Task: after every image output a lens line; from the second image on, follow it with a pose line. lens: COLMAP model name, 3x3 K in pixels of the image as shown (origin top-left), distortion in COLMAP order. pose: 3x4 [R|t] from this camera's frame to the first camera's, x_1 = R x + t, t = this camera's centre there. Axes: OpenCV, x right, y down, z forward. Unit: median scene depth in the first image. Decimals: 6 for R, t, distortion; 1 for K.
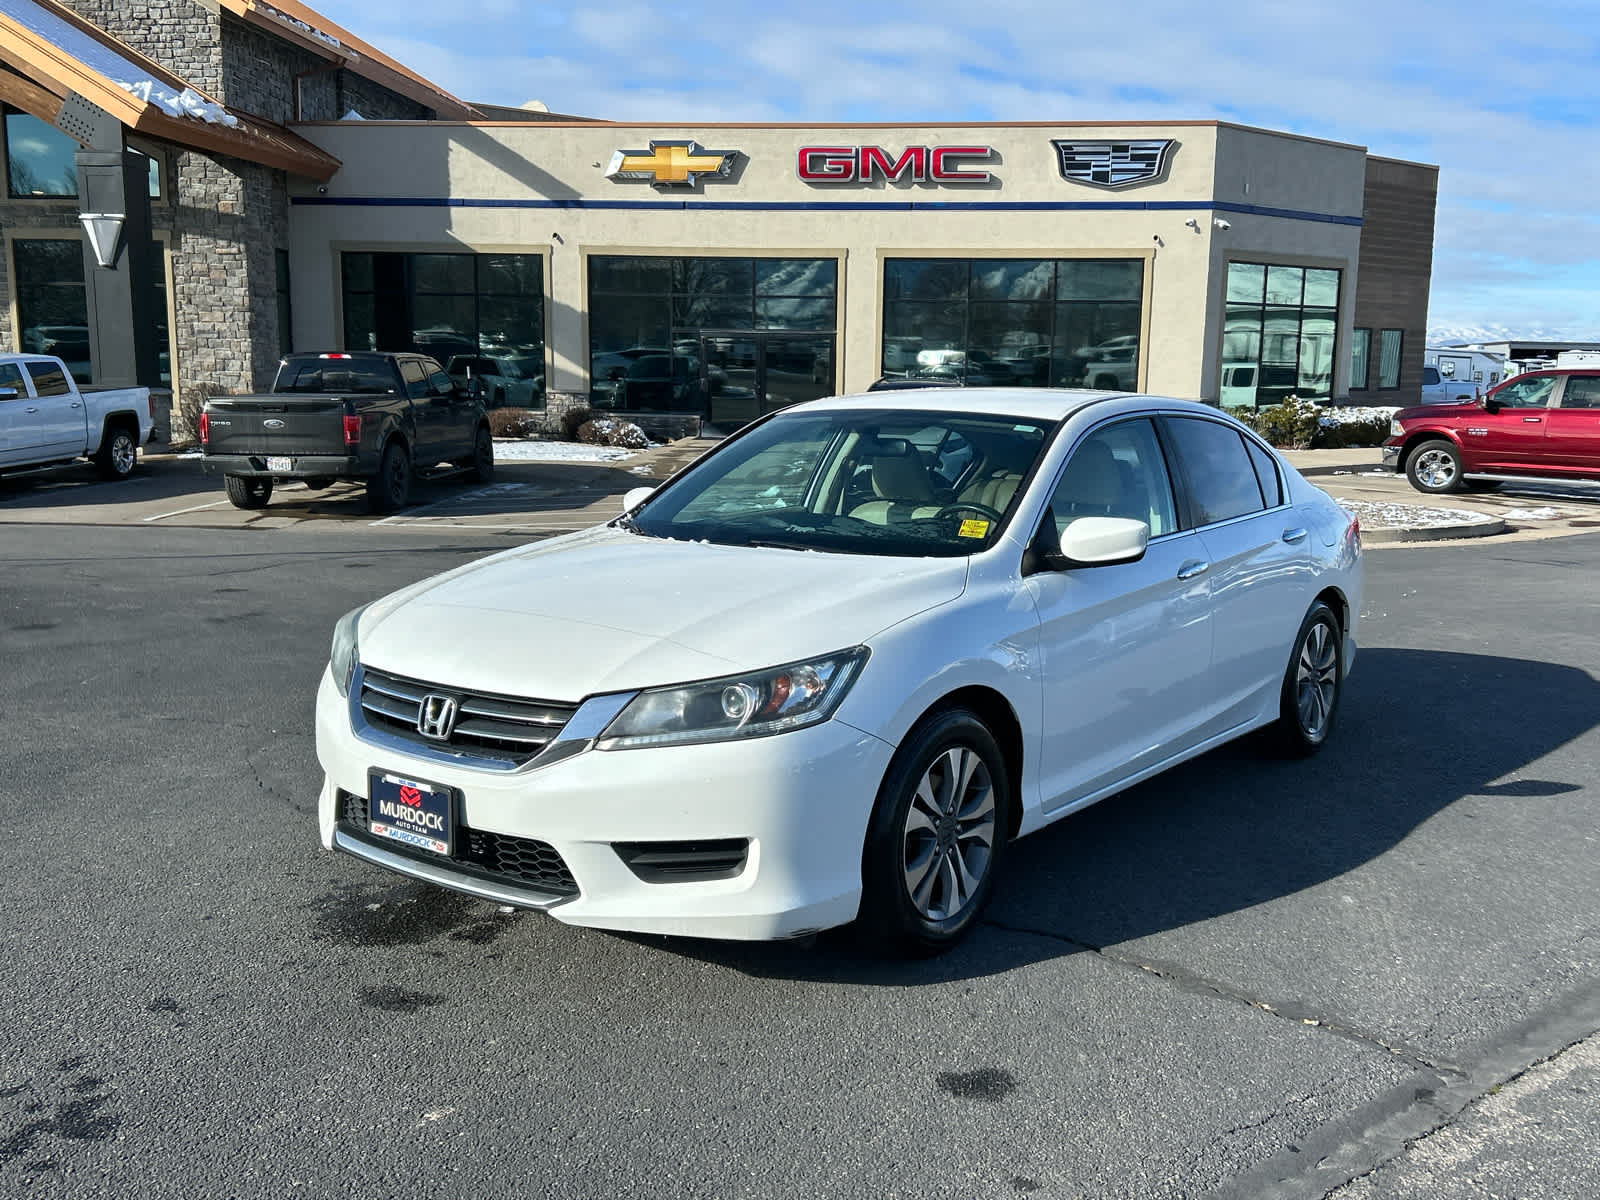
lens RADIAL K [[1500.1, 0, 805.2], [0, 1500.1, 603.7], [0, 0, 1]] dist [0.036633, 0.000000]
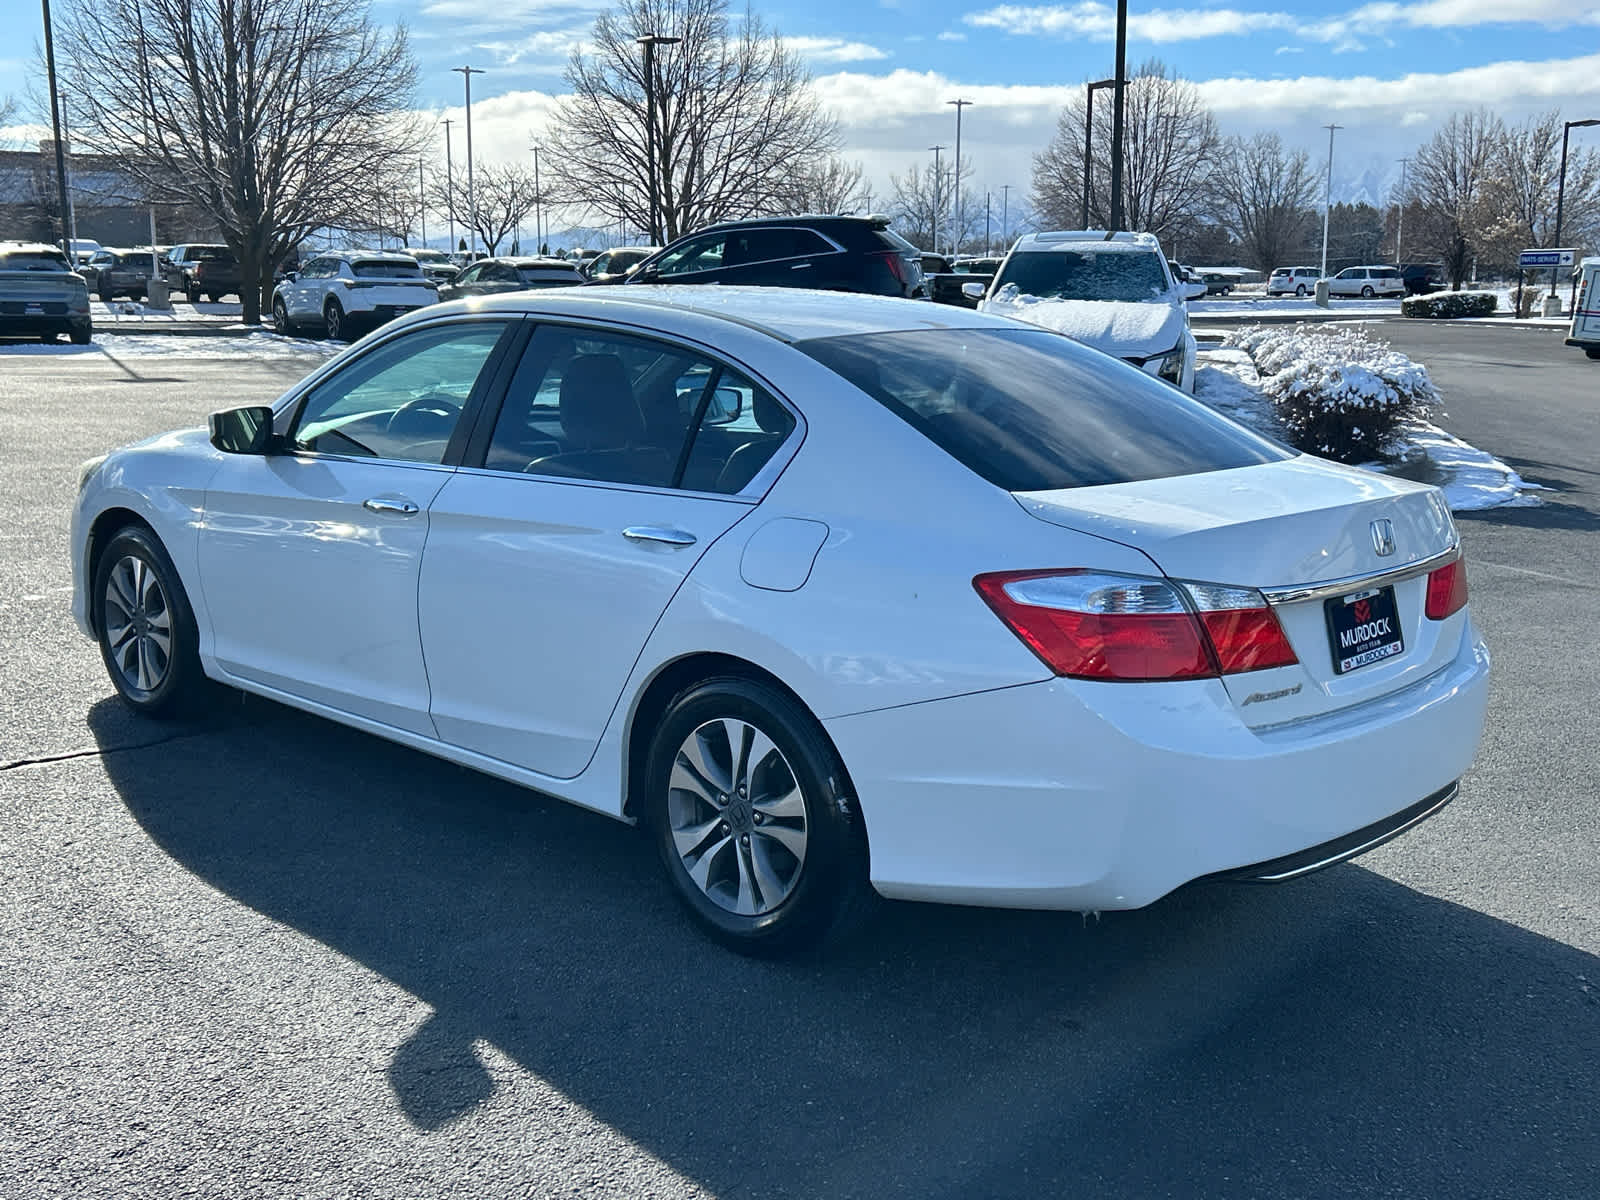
lens RADIAL K [[1746.1, 0, 802.6], [0, 1746.1, 619.2], [0, 0, 1]] dist [0.041274, 0.000000]
pose [[-0.104923, 0.184659, -0.977186, 0.219324], [-0.162223, 0.966270, 0.200015, -0.035416], [0.981160, 0.179509, -0.071428, 0.243012]]
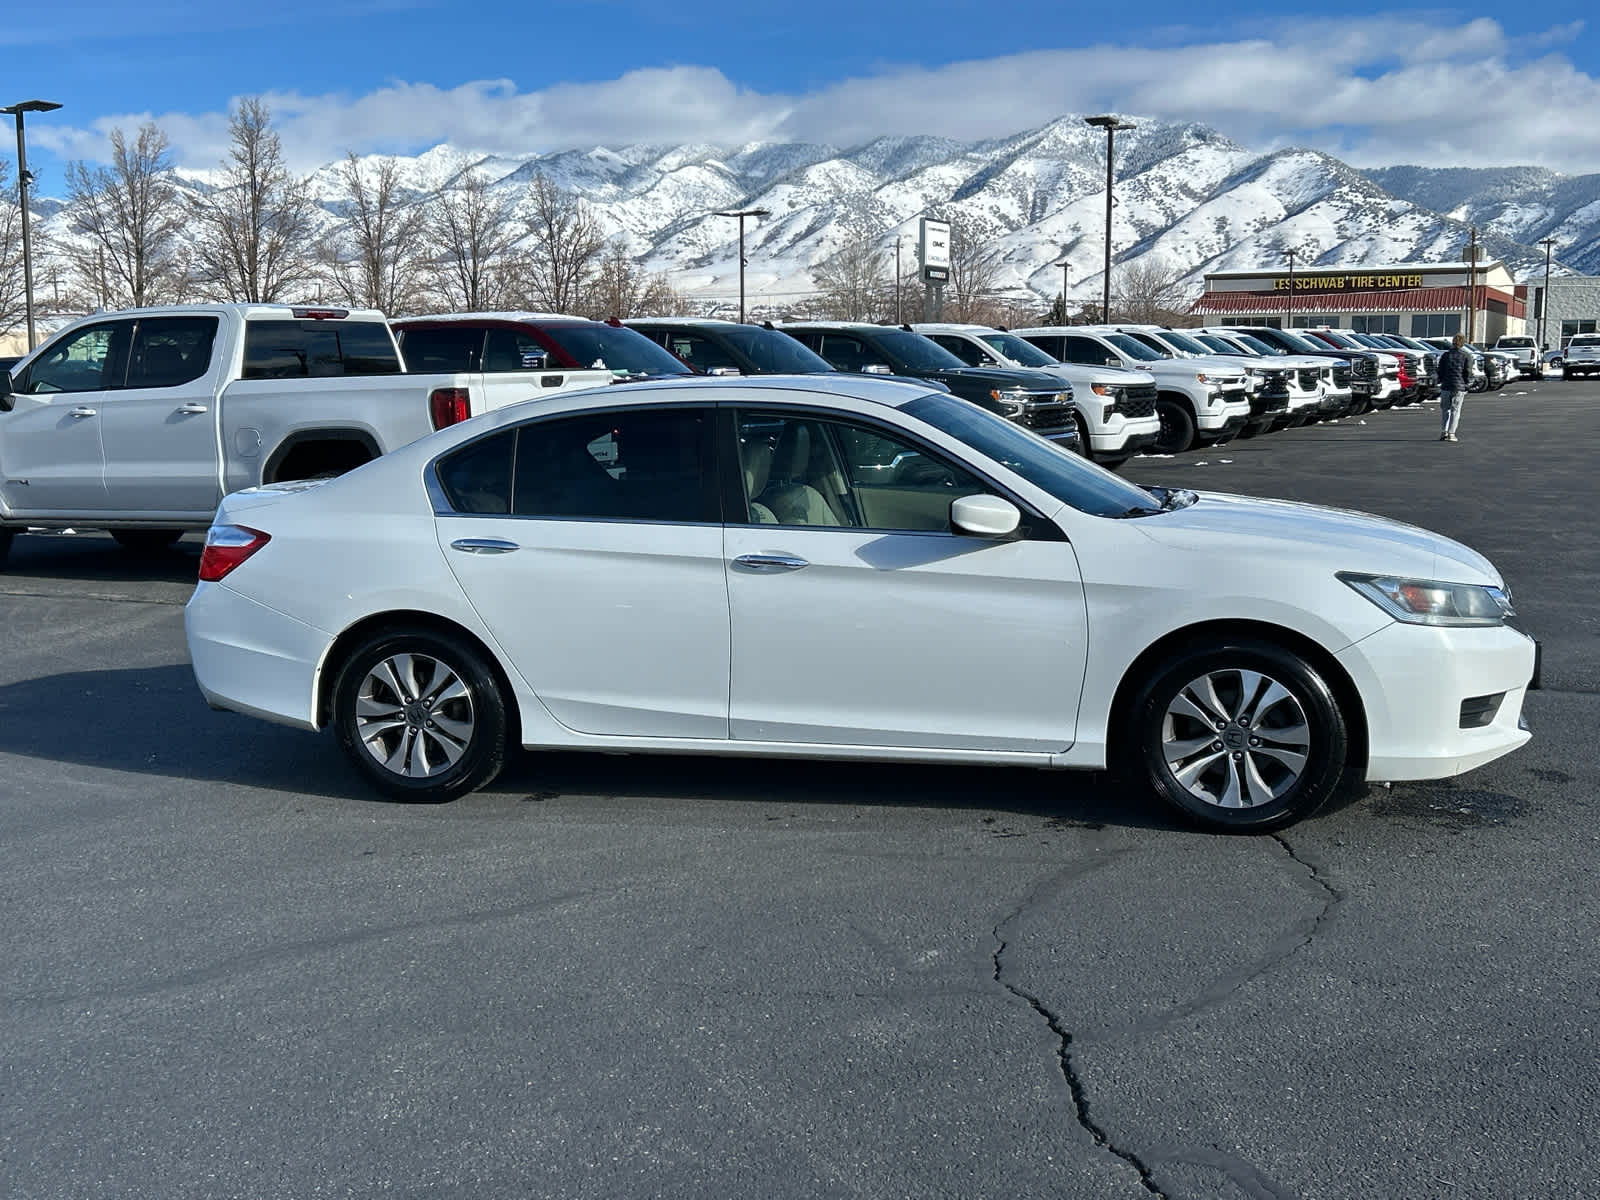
lens RADIAL K [[1746.1, 0, 803.8], [0, 1746.1, 599.0], [0, 0, 1]] dist [0.041274, 0.000000]
pose [[-0.402384, -0.131513, 0.905976, -0.204431], [0.142263, 0.968623, 0.203792, -0.049401], [-0.904350, 0.210889, -0.371049, 0.304763]]
